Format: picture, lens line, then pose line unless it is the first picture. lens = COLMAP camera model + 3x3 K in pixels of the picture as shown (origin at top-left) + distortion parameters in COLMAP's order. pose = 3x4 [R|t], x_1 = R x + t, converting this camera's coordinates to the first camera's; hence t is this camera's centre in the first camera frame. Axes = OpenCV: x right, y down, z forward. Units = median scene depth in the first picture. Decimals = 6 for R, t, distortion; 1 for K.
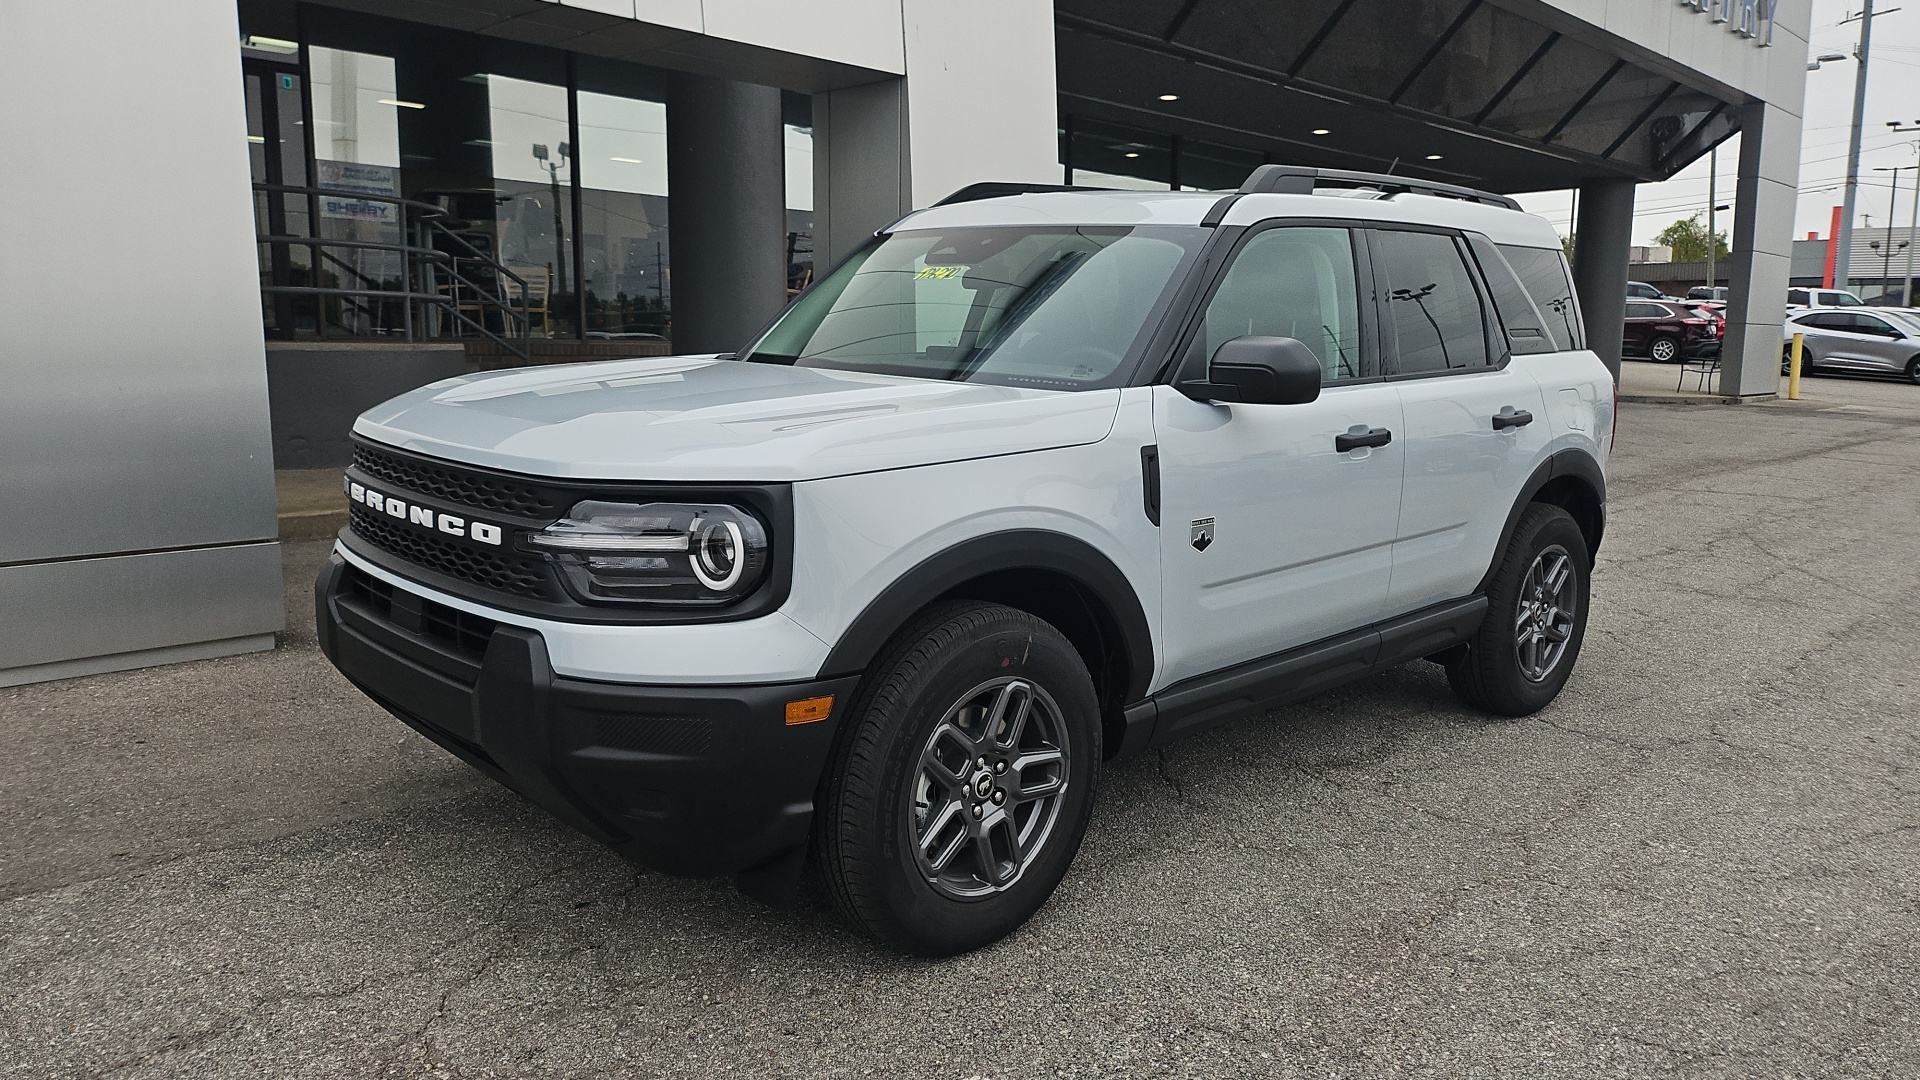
lens RADIAL K [[1354.5, 0, 940.2], [0, 1354.5, 534.1], [0, 0, 1]] dist [0.061293, -0.058639]
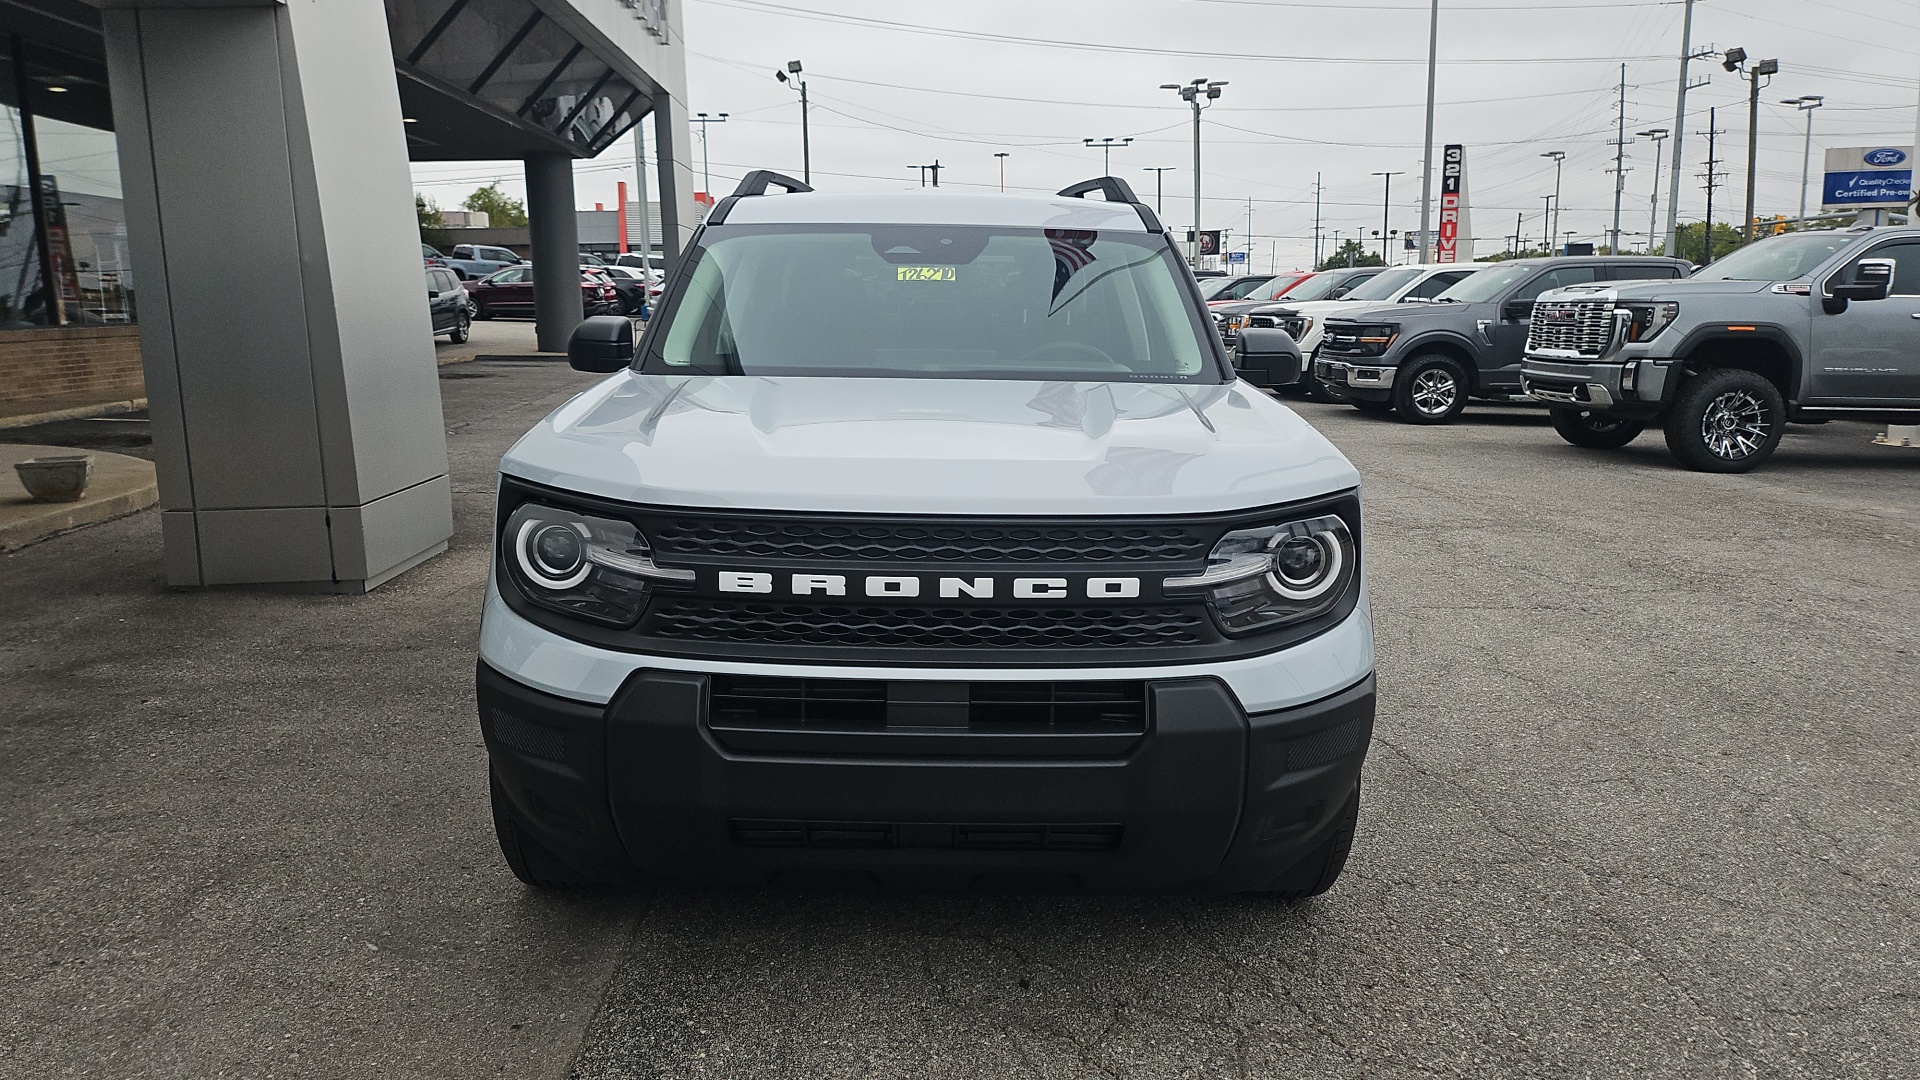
lens RADIAL K [[1354.5, 0, 956.1], [0, 1354.5, 544.7], [0, 0, 1]] dist [0.061293, -0.058639]
pose [[0.680634, -0.153525, 0.716357, -0.120813], [0.128530, 0.987655, 0.089547, -0.014185], [-0.721261, 0.031125, 0.691964, 0.052750]]
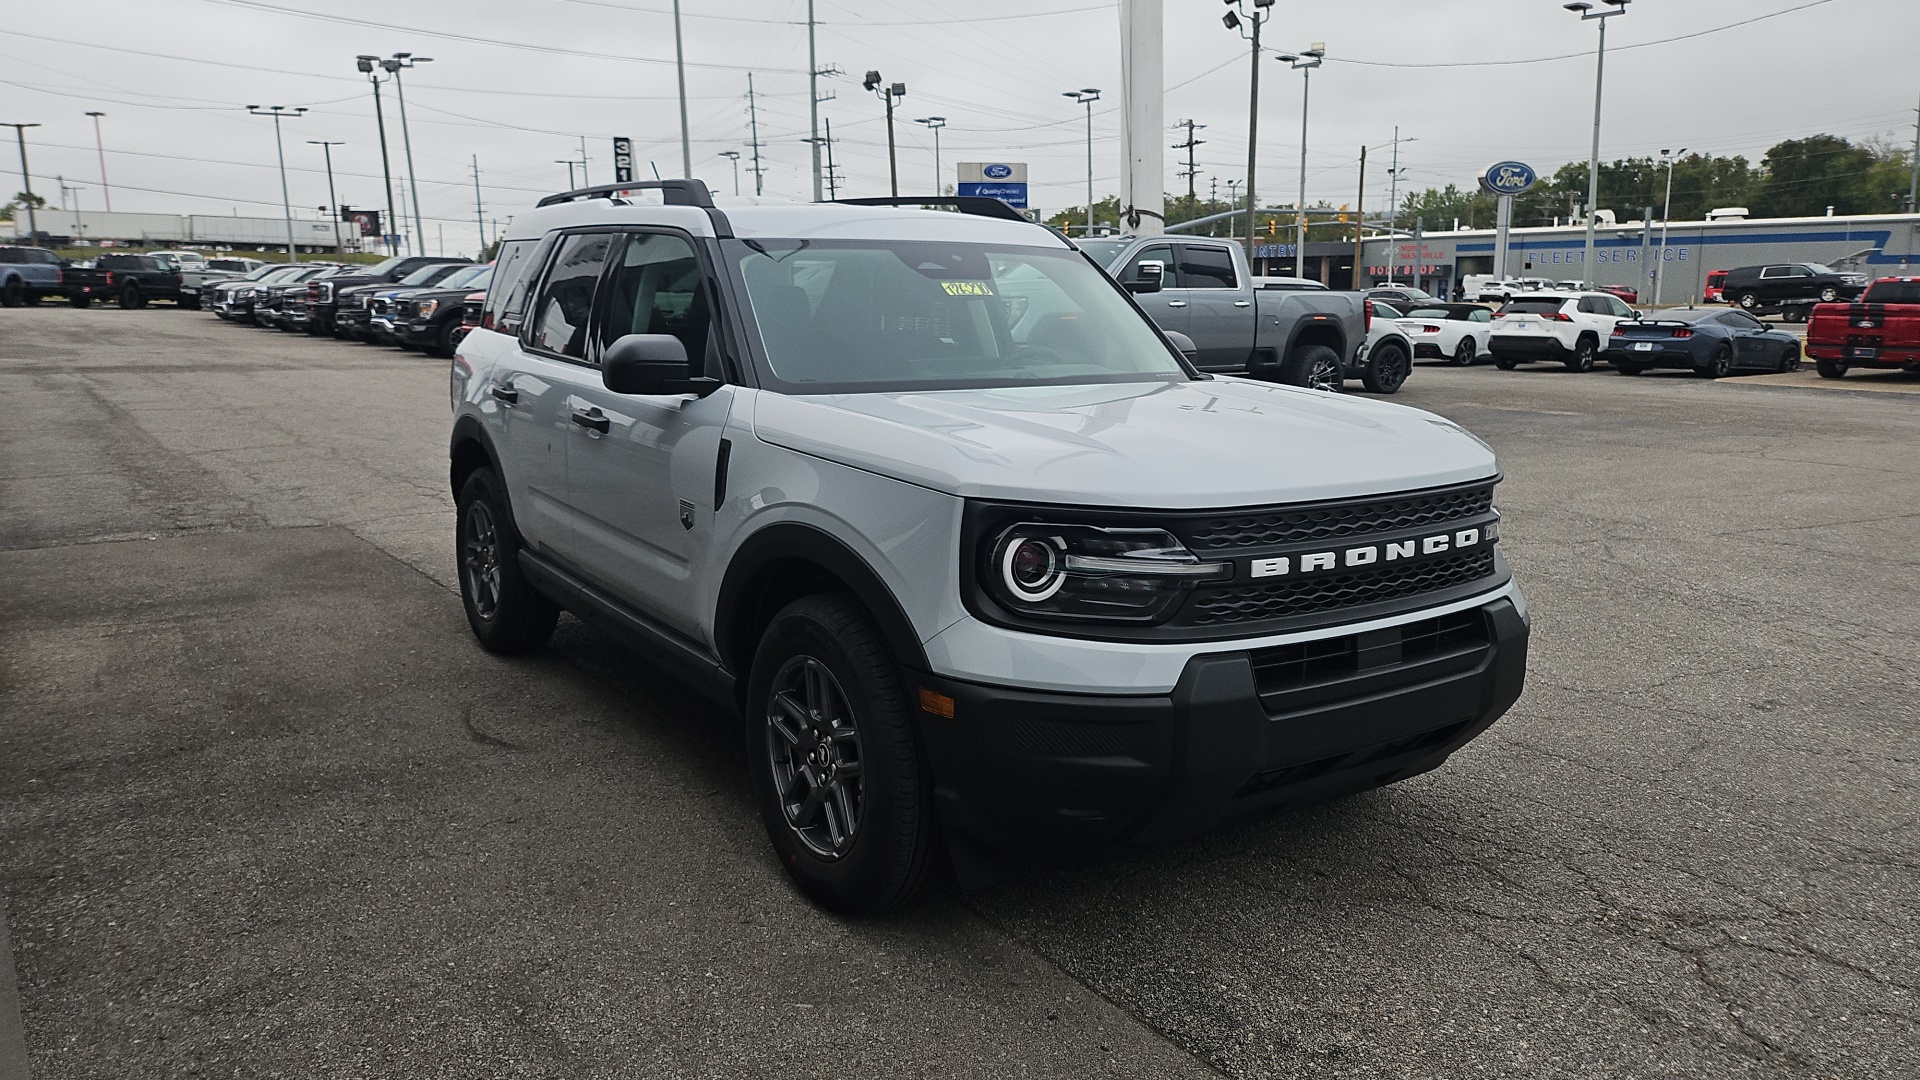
lens RADIAL K [[1354.5, 0, 947.5], [0, 1354.5, 541.5], [0, 0, 1]] dist [0.061293, -0.058639]
pose [[0.157077, -0.209147, 0.965186, -0.178762], [0.160448, 0.969738, 0.184021, -0.033228], [-0.974466, 0.125957, 0.185880, 0.141459]]
